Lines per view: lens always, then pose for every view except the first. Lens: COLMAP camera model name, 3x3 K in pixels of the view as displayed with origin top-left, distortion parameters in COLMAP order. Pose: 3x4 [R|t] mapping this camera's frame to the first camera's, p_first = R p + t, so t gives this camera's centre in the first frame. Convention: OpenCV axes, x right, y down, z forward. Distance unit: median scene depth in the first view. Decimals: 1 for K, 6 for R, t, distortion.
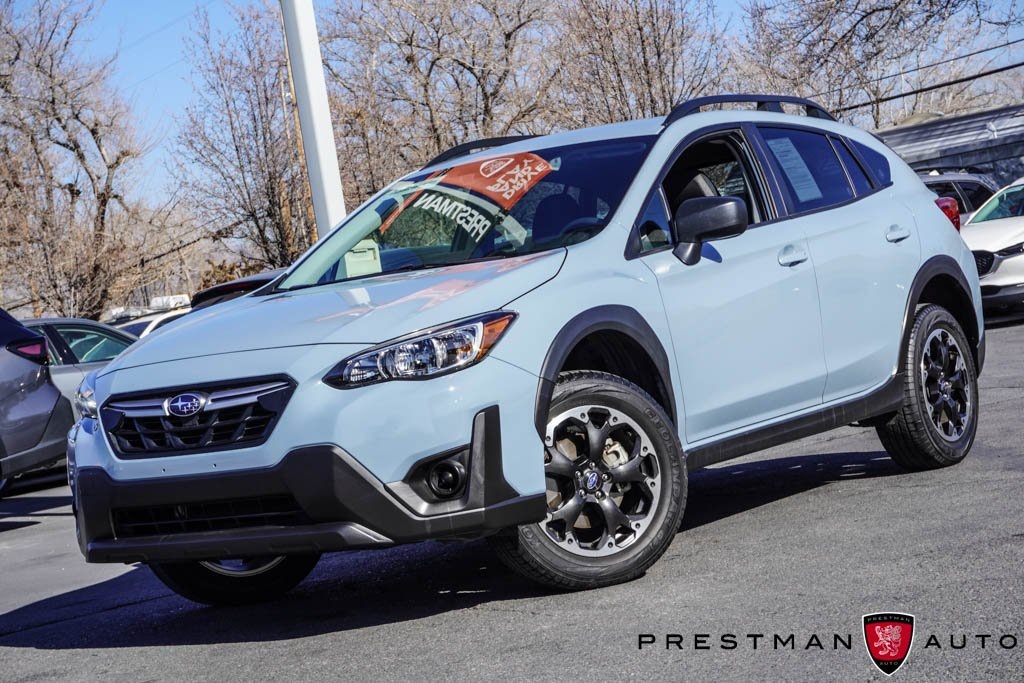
lens RADIAL K [[2230.6, 0, 511.9], [0, 2230.6, 341.0], [0, 0, 1]] dist [0.079668, 0.000000]
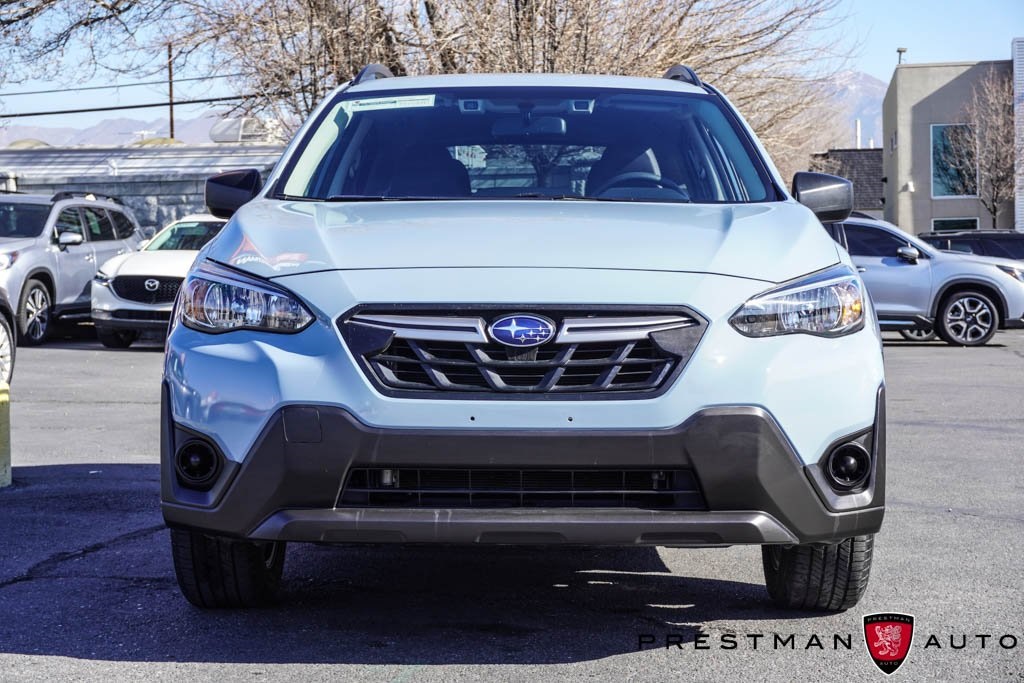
lens RADIAL K [[1906.5, 0, 512.4], [0, 1906.5, 341.7], [0, 0, 1]] dist [0.019136, 0.000000]
pose [[0.804026, 0.122233, 0.581895, -0.491728], [-0.108906, 0.992360, -0.057977, 0.066142], [-0.584536, -0.016757, 0.811195, 0.492586]]
